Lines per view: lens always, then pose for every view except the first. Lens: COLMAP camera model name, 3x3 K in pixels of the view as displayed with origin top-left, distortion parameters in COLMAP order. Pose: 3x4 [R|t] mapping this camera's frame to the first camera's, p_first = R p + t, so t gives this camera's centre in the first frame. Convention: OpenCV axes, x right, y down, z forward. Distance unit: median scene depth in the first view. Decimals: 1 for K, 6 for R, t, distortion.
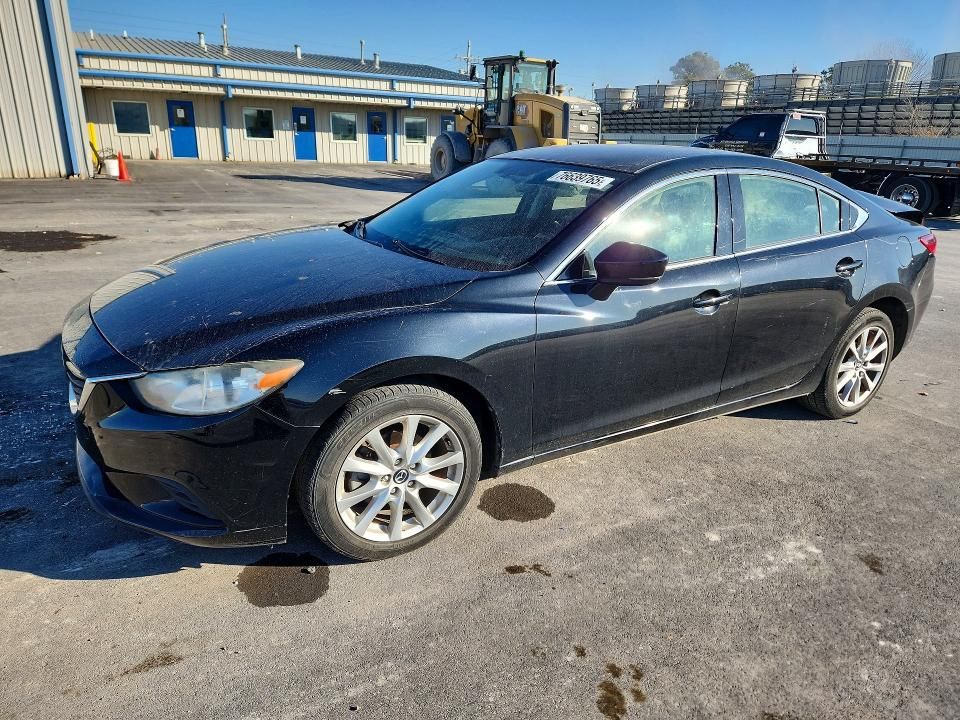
lens RADIAL K [[653.0, 0, 480.4], [0, 653.0, 362.2], [0, 0, 1]] dist [0.017535, -0.008775]
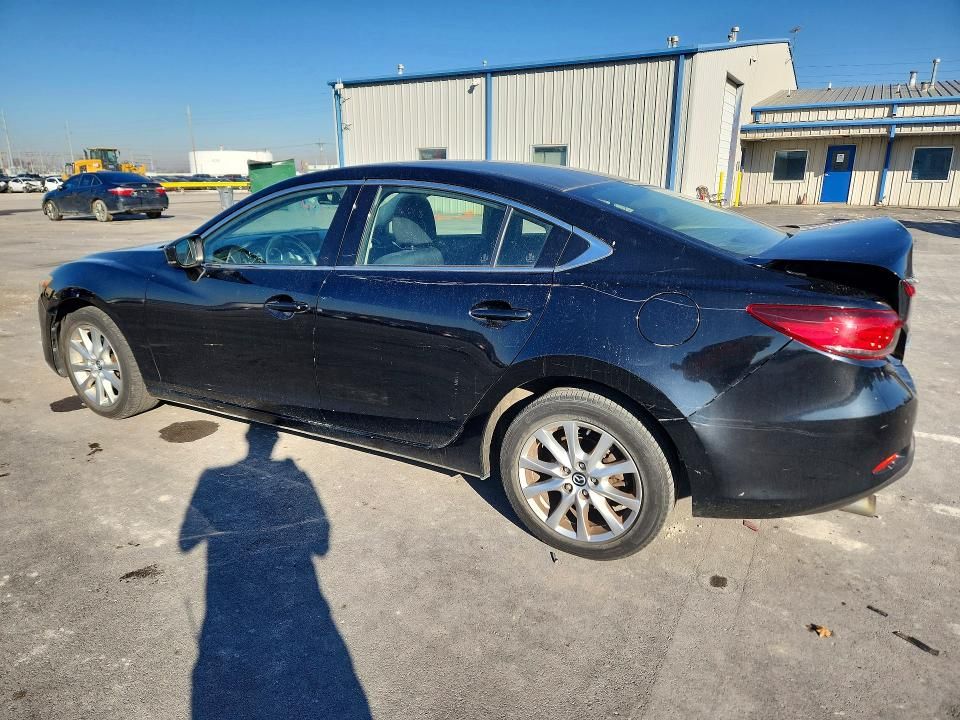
lens RADIAL K [[653.0, 0, 479.4], [0, 653.0, 360.6], [0, 0, 1]] dist [0.017535, -0.008775]
pose [[0.480823, 0.206047, -0.852264, 0.186483], [-0.265438, 0.960593, 0.082484, -0.025647], [0.835674, 0.186563, 0.516568, 0.097462]]
